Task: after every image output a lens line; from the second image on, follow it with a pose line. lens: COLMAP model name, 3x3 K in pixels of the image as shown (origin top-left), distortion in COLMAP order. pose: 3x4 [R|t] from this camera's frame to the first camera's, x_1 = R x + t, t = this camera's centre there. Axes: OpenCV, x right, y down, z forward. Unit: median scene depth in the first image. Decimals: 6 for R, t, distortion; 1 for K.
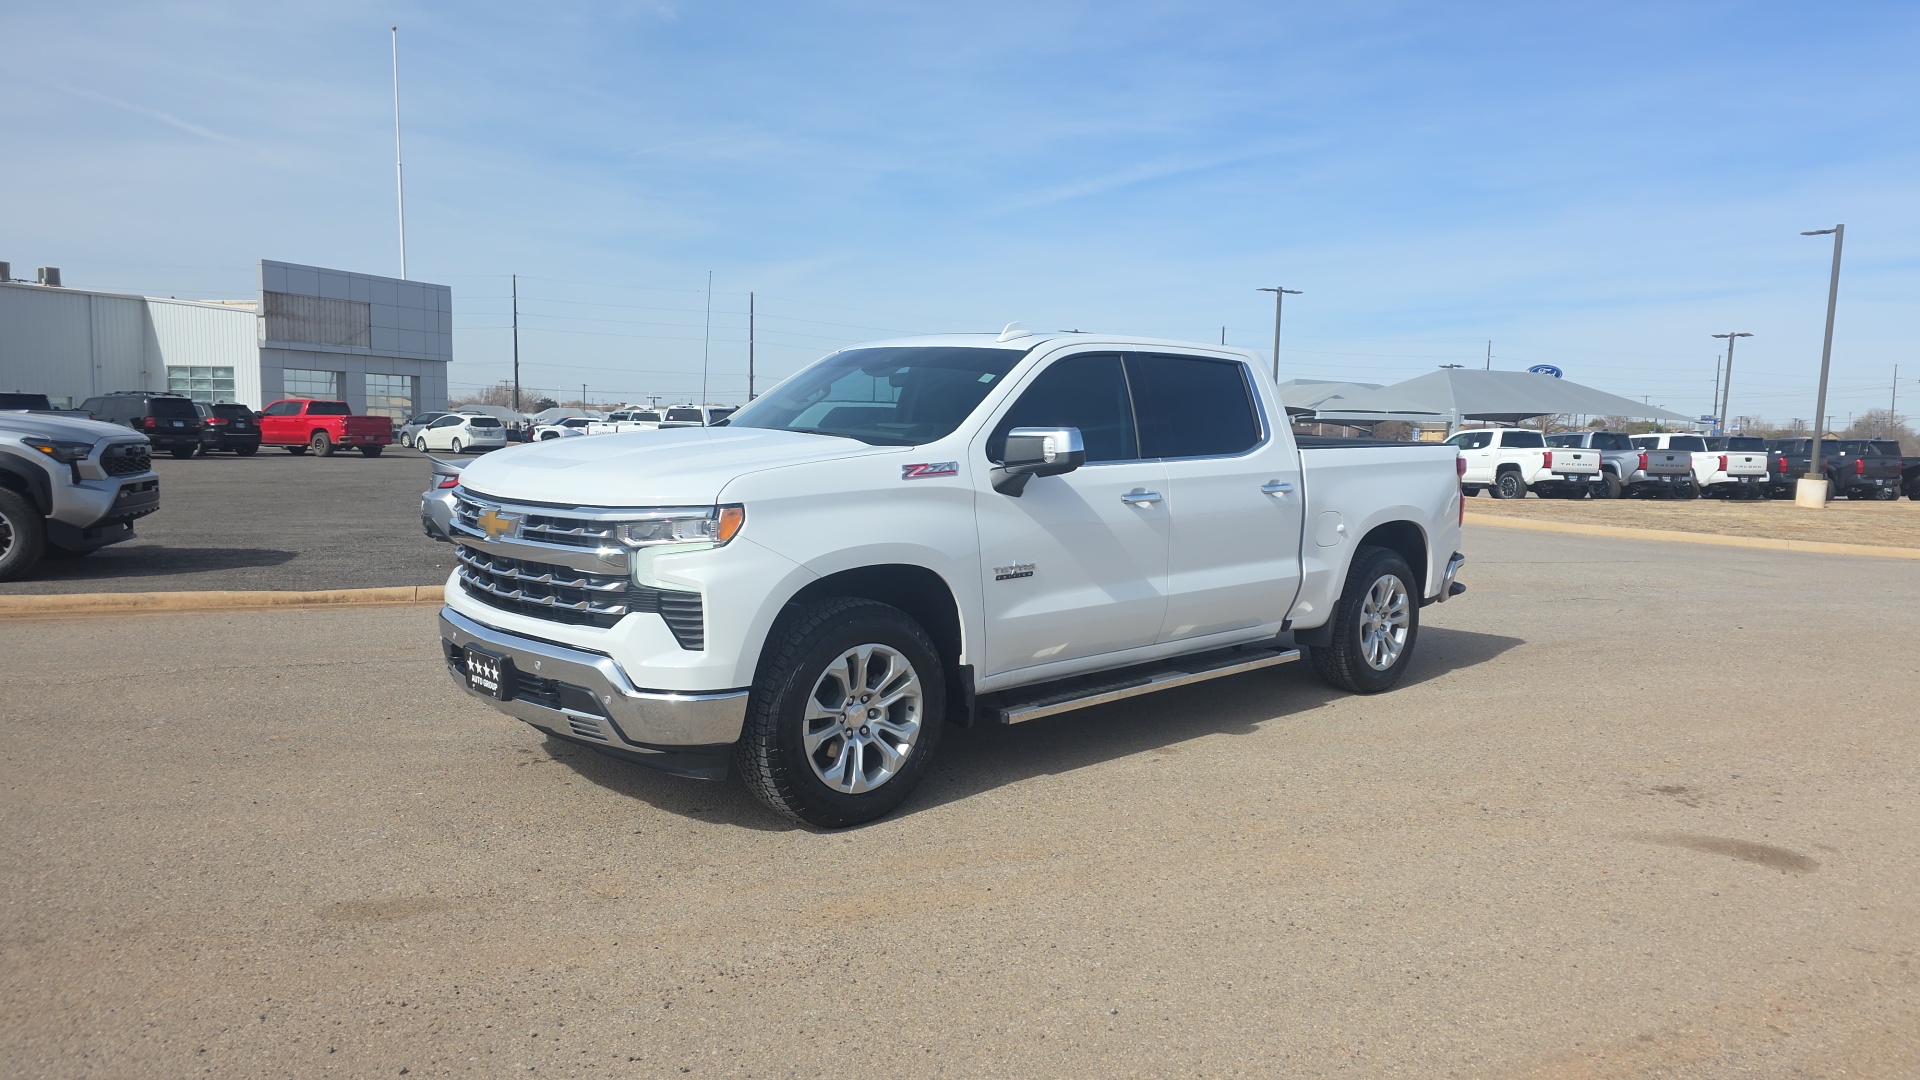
lens RADIAL K [[1287.2, 0, 960.0], [0, 1287.2, 540.0], [0, 0, 1]] dist [0.074501, -0.093313]
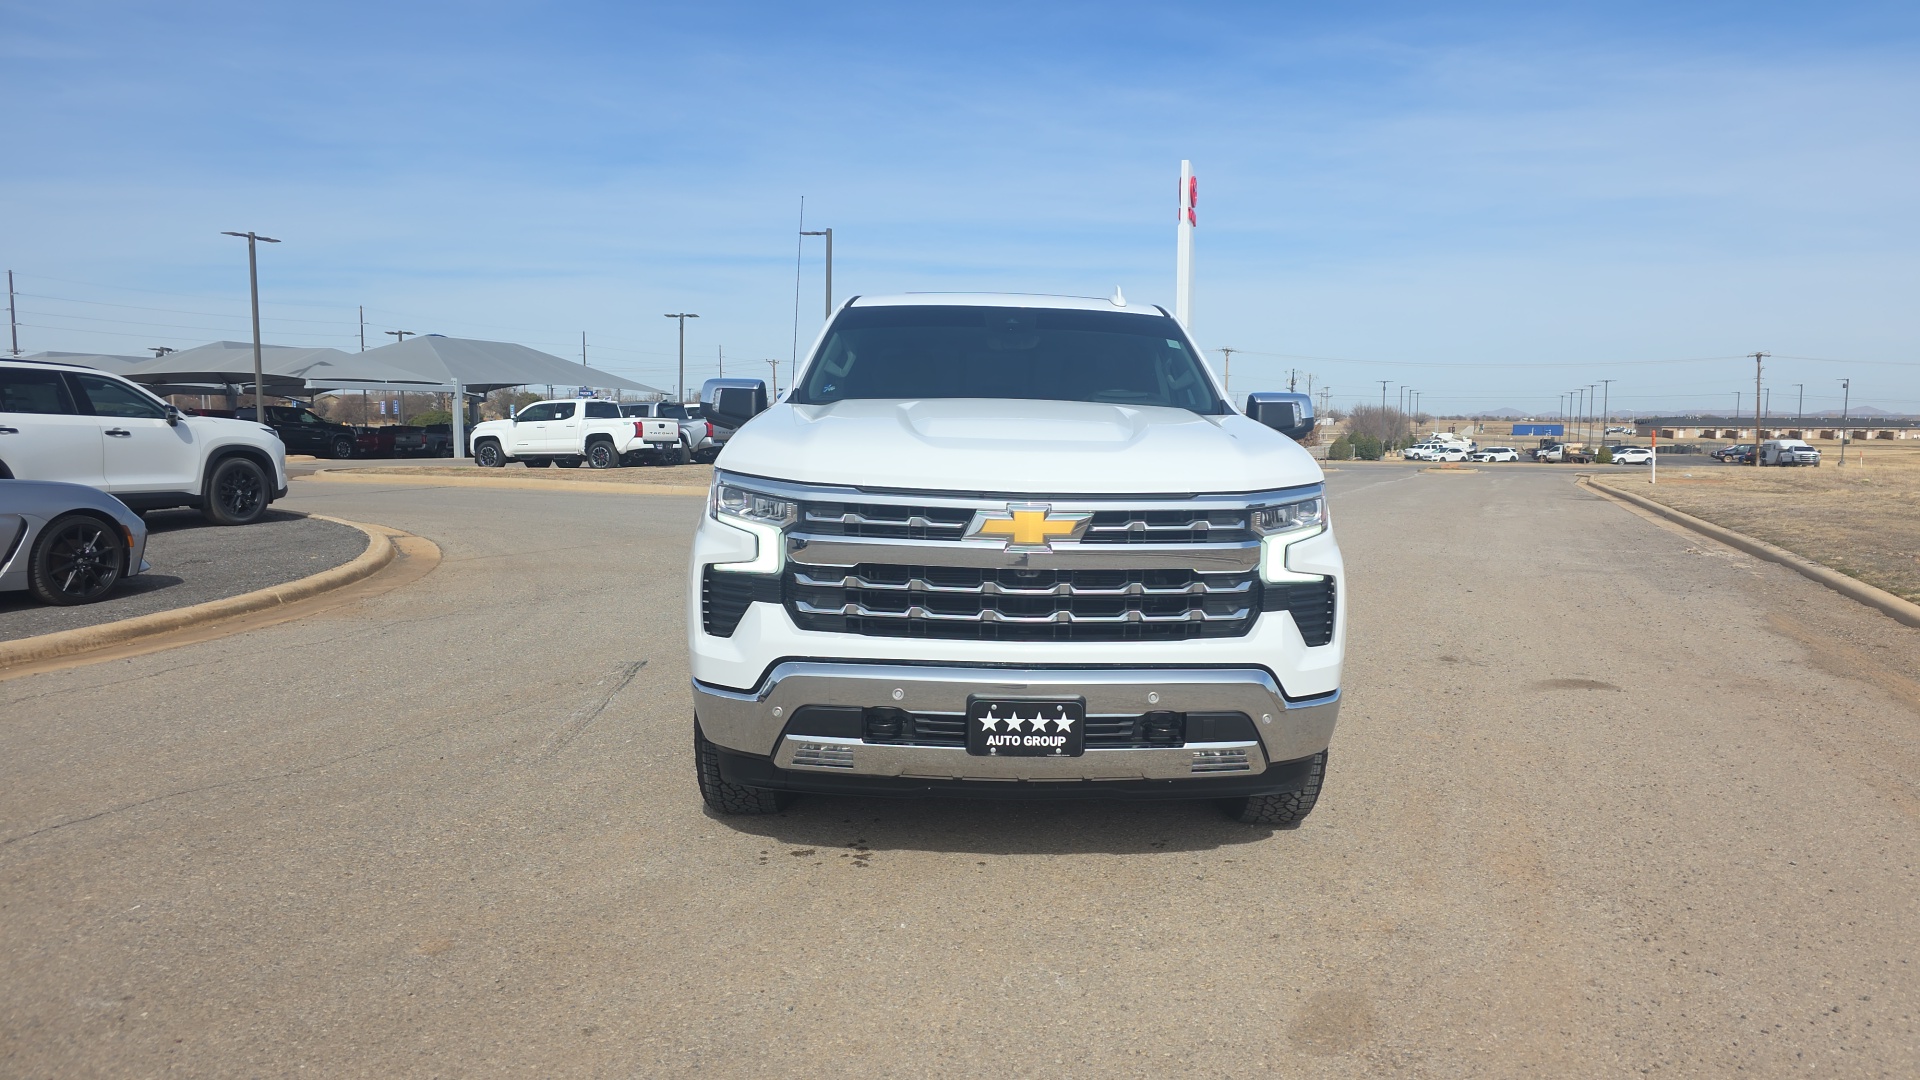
lens RADIAL K [[1324.7, 0, 973.7], [0, 1324.7, 535.7], [0, 0, 1]] dist [0.085937, -0.130729]
pose [[0.657108, -0.080842, 0.749449, -0.846249], [0.068741, 0.996516, 0.047222, -0.041137], [-0.750656, 0.020488, 0.660376, 0.459909]]
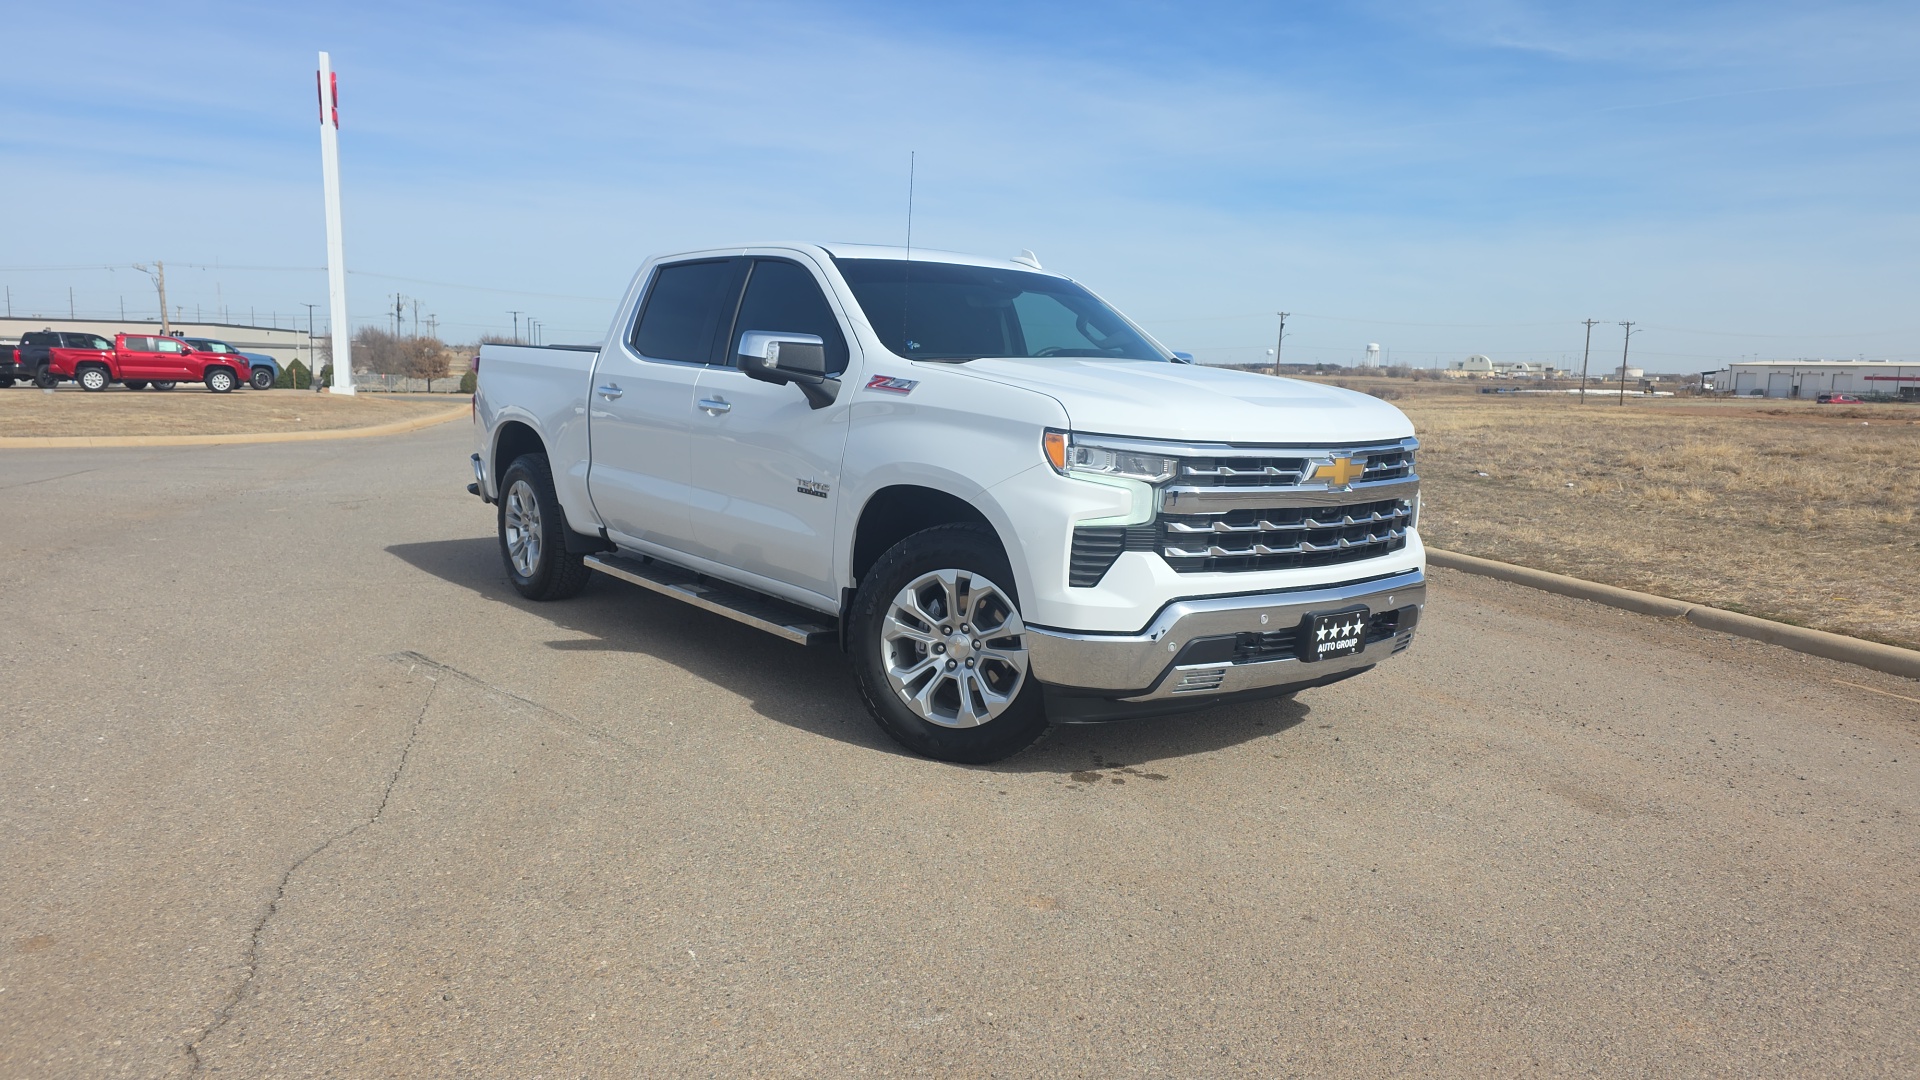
lens RADIAL K [[1340.3, 0, 954.8], [0, 1340.3, 569.6], [0, 0, 1]] dist [0.080644, -0.111715]
pose [[0.056643, -0.169788, 0.983851, -1.173819], [0.064560, 0.983994, 0.166095, -0.107095], [-0.996305, 0.054109, 0.066698, 1.074036]]
